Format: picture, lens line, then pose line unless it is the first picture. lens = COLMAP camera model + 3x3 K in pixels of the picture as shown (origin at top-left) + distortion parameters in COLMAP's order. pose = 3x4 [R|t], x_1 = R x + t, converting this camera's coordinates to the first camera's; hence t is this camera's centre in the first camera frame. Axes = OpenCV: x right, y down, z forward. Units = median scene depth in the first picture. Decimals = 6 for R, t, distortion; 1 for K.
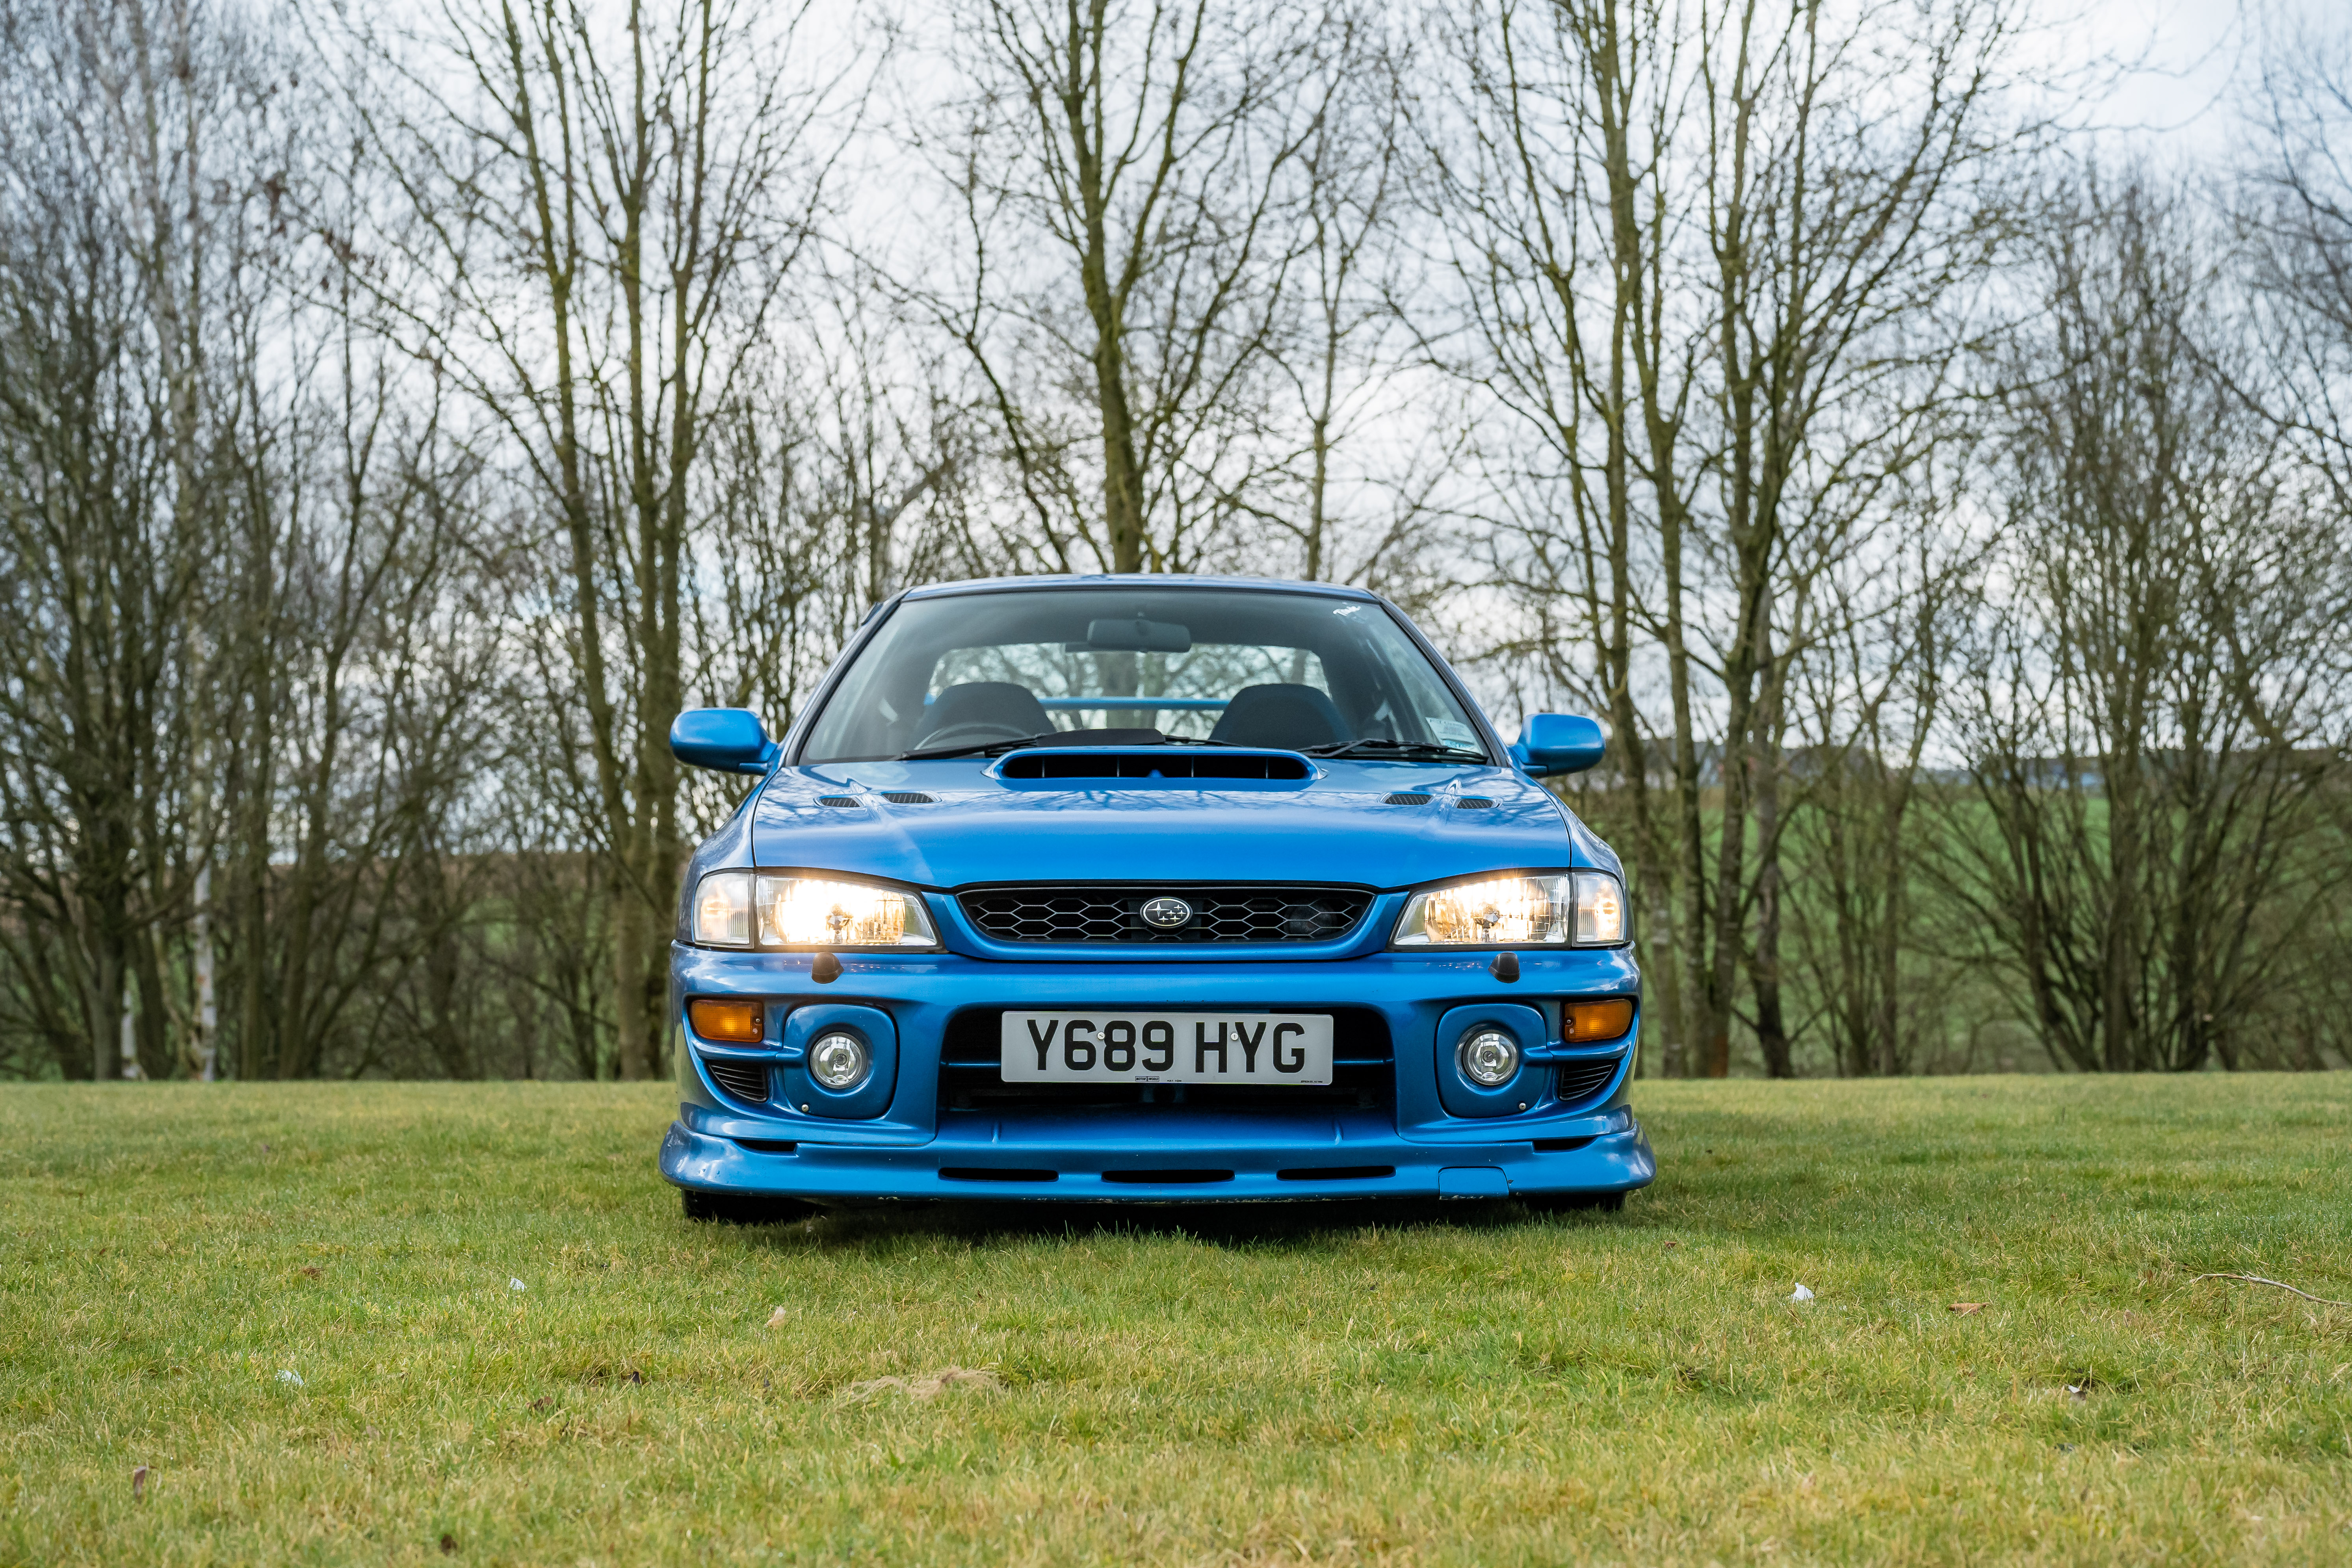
lens RADIAL K [[3237.9, 0, 1314.0], [0, 3237.9, 794.2], [0, 0, 1]] dist [0.013702, 0.000000]
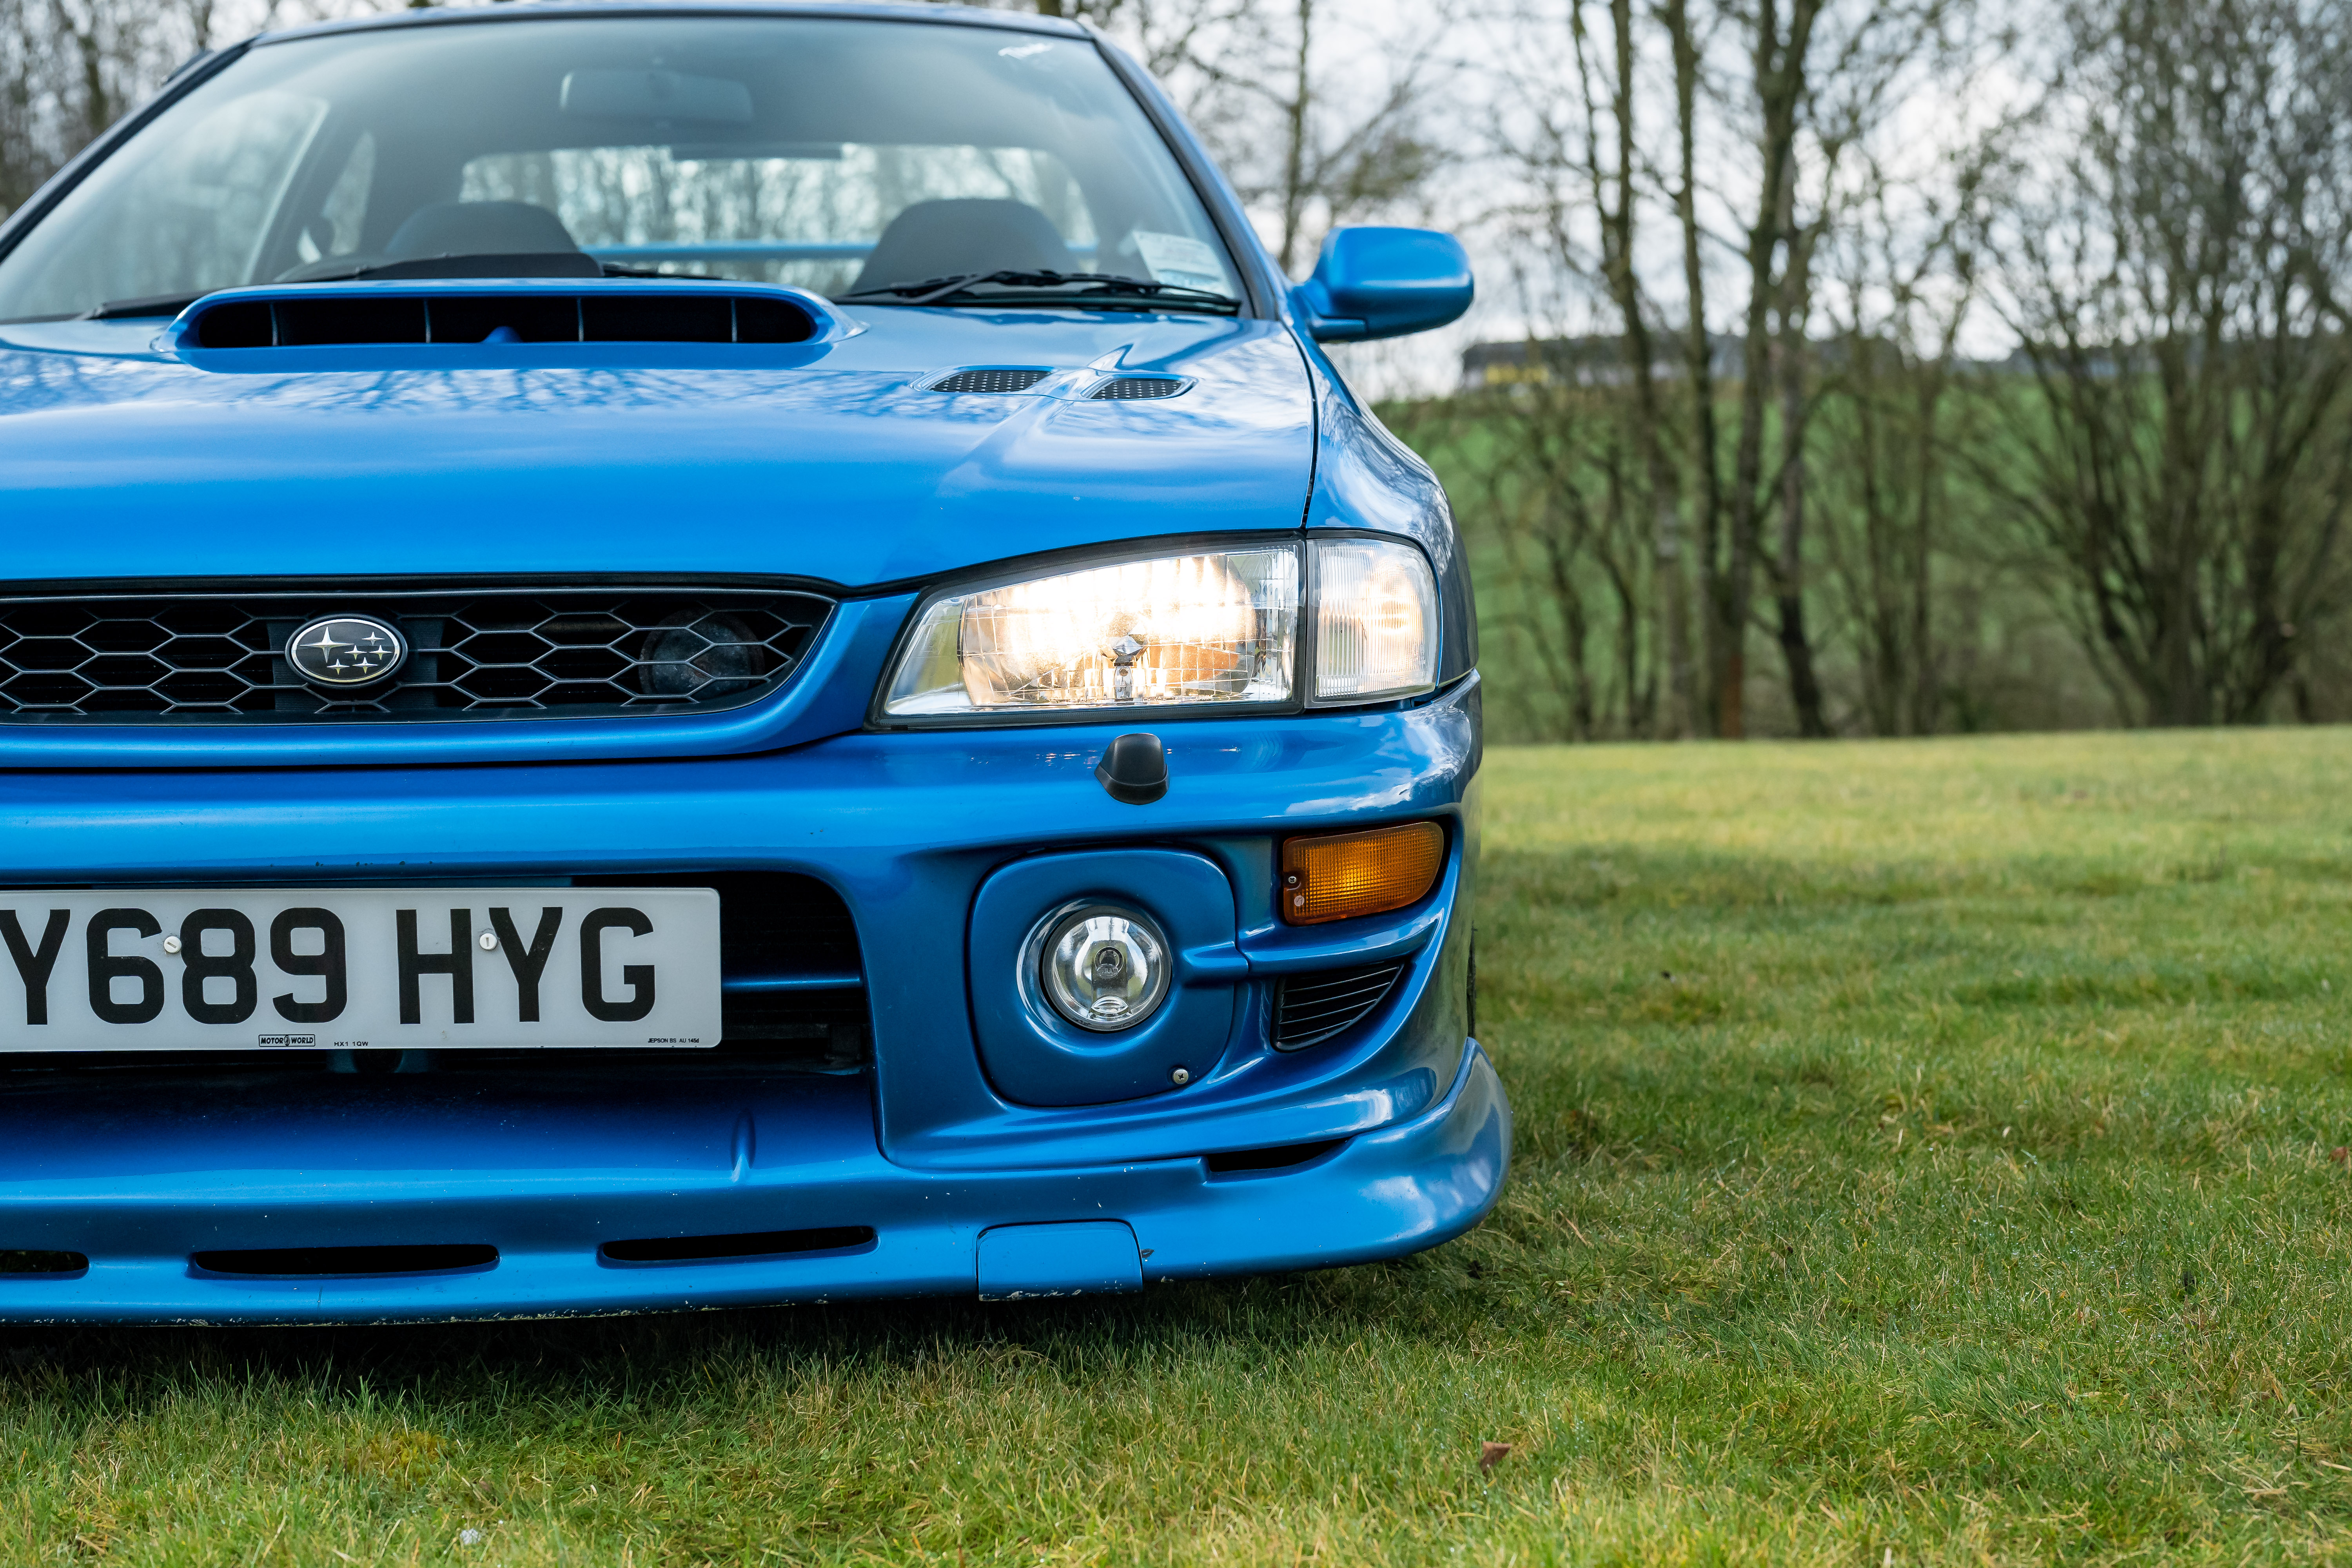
lens RADIAL K [[3237.9, 0, 1194.7], [0, 3237.9, 827.8], [0, 0, 1]] dist [0.013702, 0.000000]
pose [[0.999017, -0.008296, -0.043539, 0.085442], [0.014014, 0.991056, 0.132709, 0.004228], [0.042049, -0.133189, 0.990198, 0.566375]]
